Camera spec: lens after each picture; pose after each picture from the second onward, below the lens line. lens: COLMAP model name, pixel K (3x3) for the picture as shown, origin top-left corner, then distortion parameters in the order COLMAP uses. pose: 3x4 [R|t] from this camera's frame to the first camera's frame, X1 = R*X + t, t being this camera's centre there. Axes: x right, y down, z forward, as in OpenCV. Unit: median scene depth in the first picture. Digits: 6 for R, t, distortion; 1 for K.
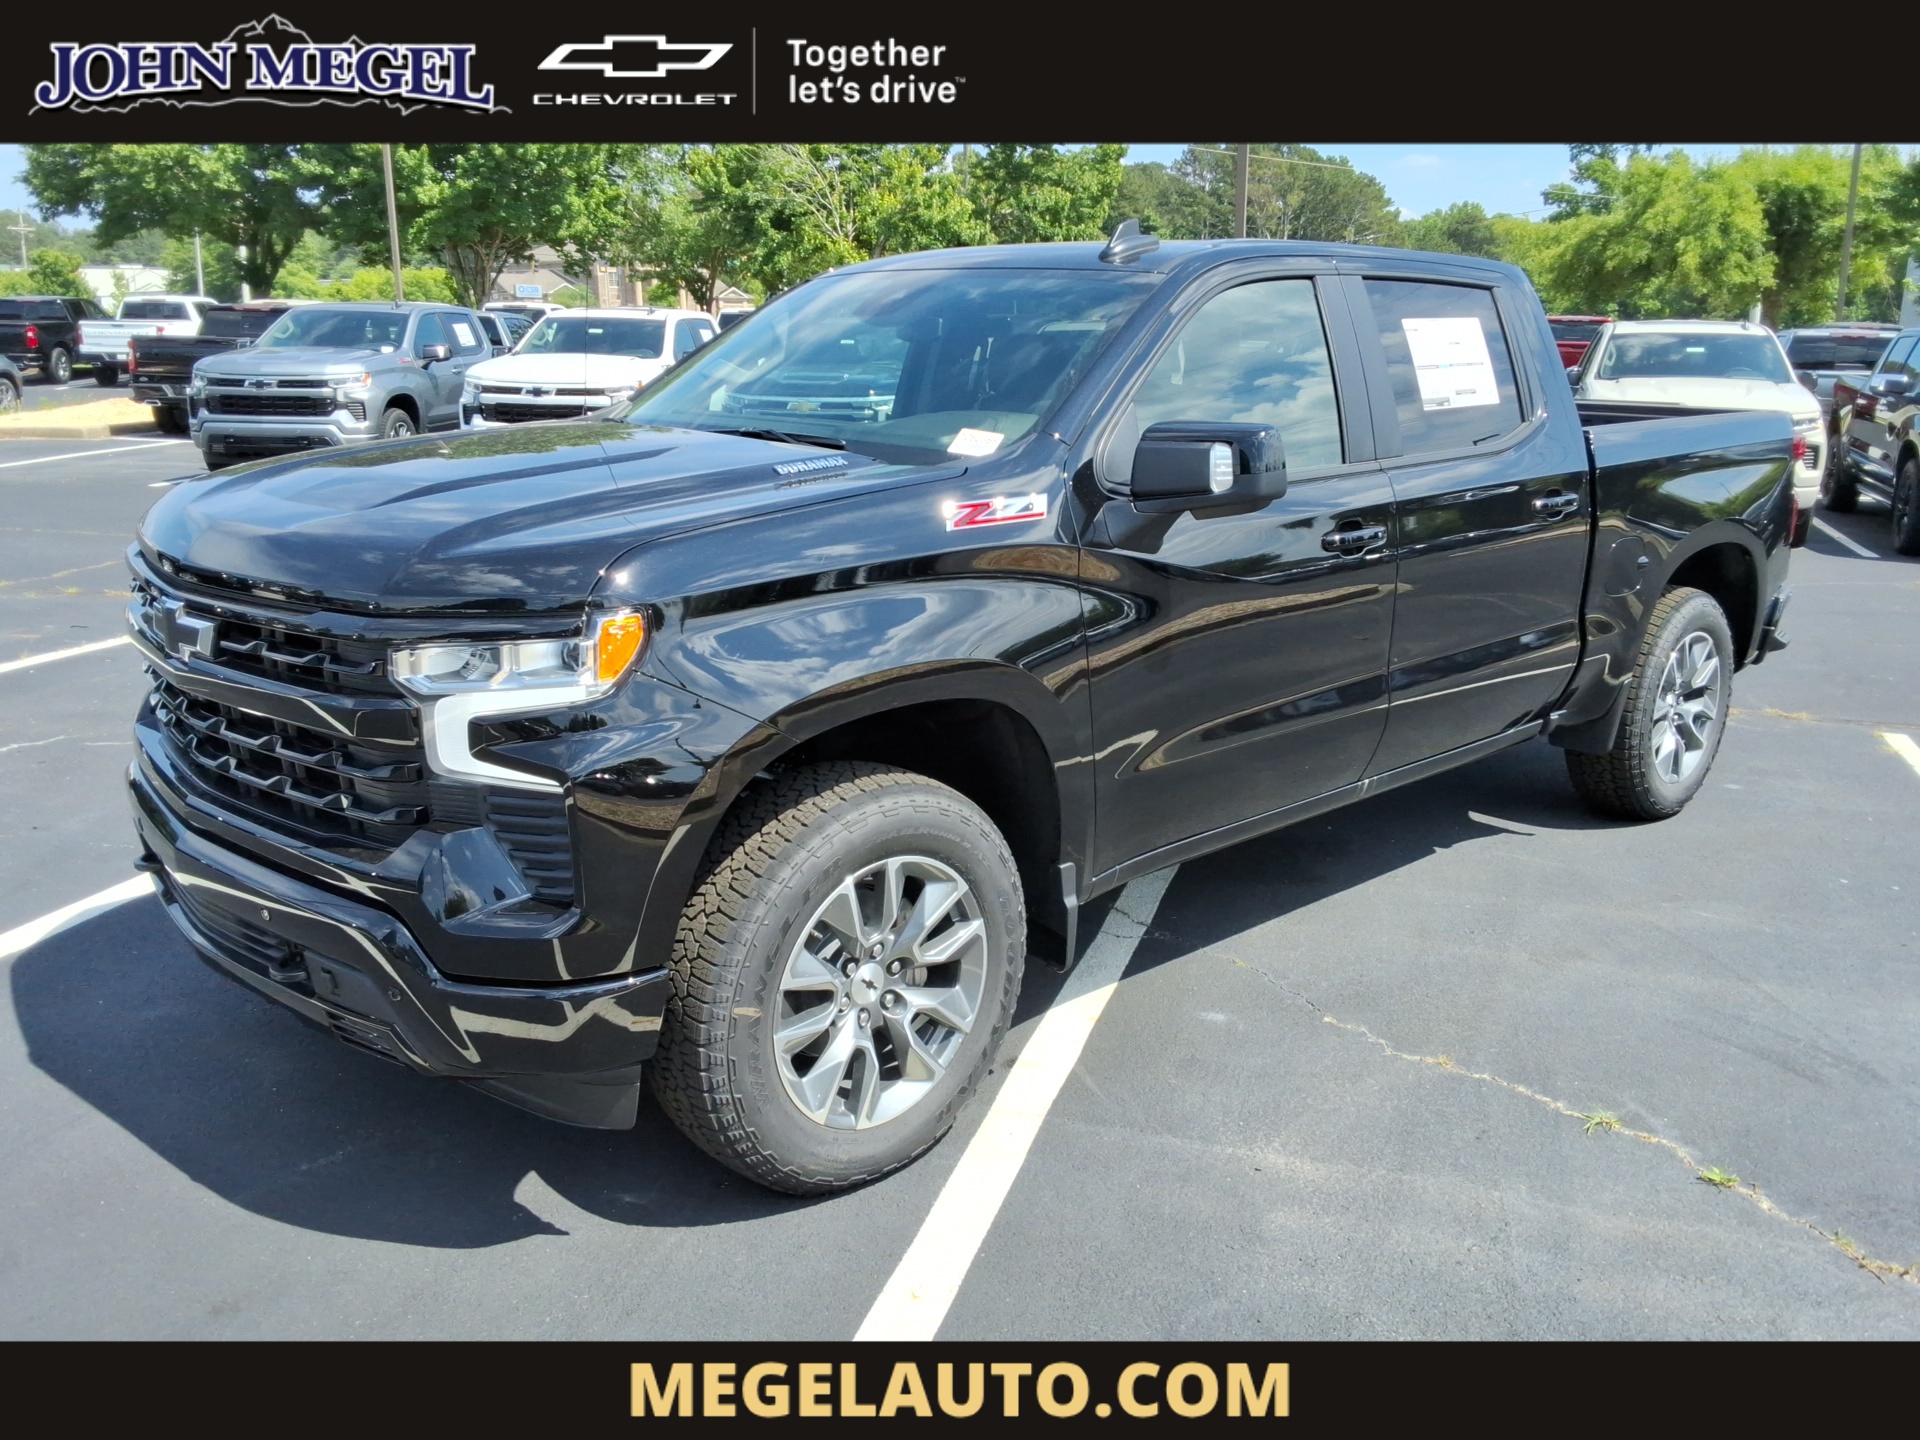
lens RADIAL K [[1543.8, 0, 1003.1], [0, 1543.8, 693.8], [0, 0, 1]] dist [0.104647, -0.161942]
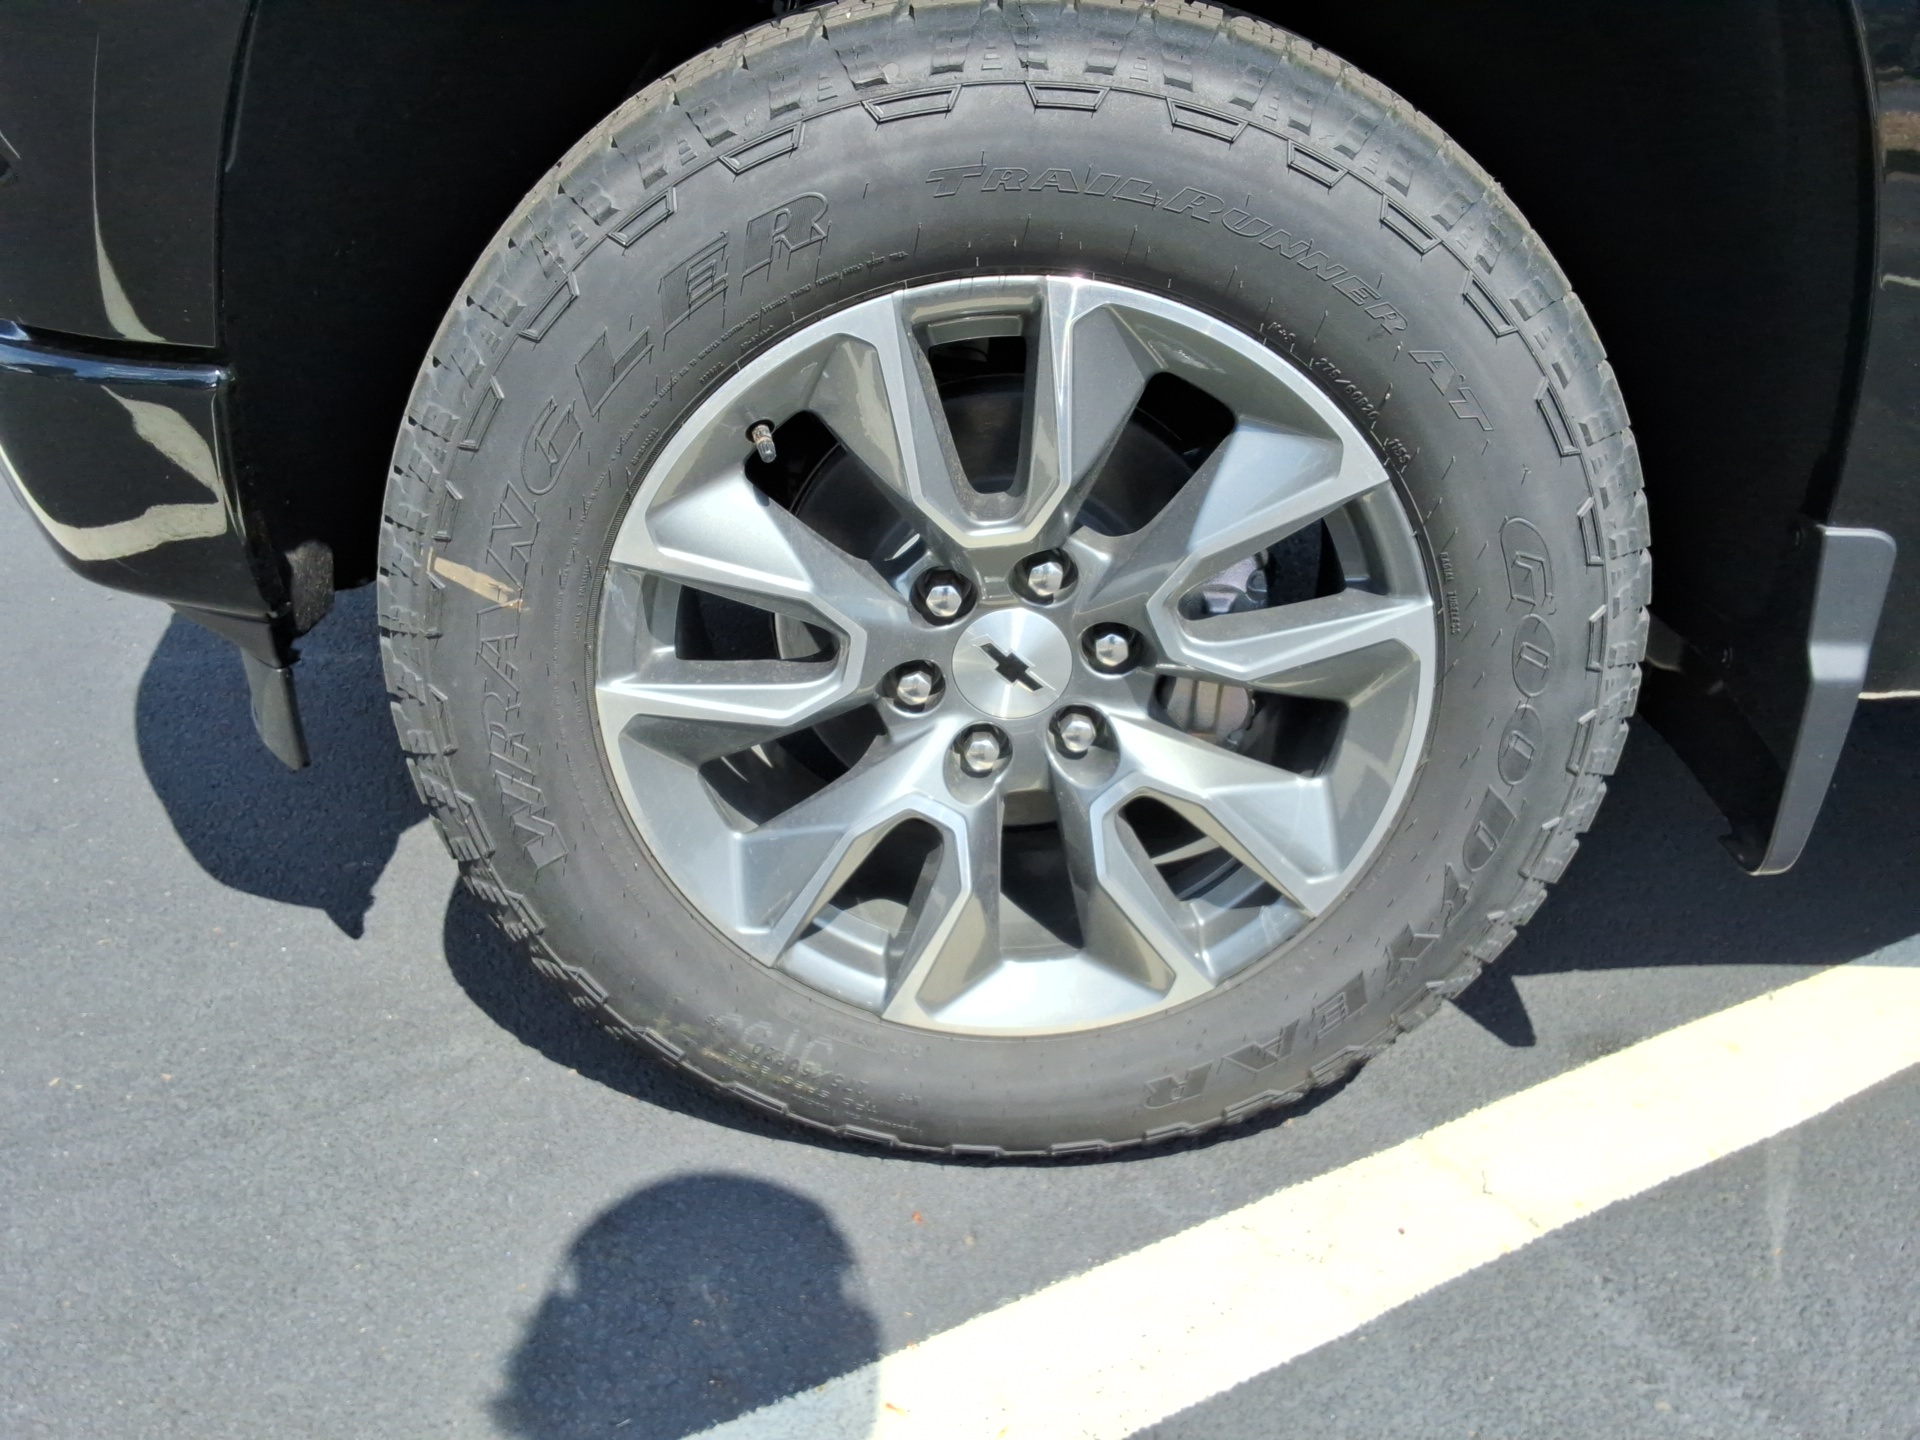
lens RADIAL K [[1543.8, 0, 960.2], [0, 1543.8, 700.7], [0, 0, 1]] dist [0.104647, -0.161942]
pose [[0.715017, 0.327825, -0.617480, 0.119600], [-0.191262, 0.941272, 0.278255, 0.098606], [0.672436, -0.080856, 0.735726, 0.725295]]
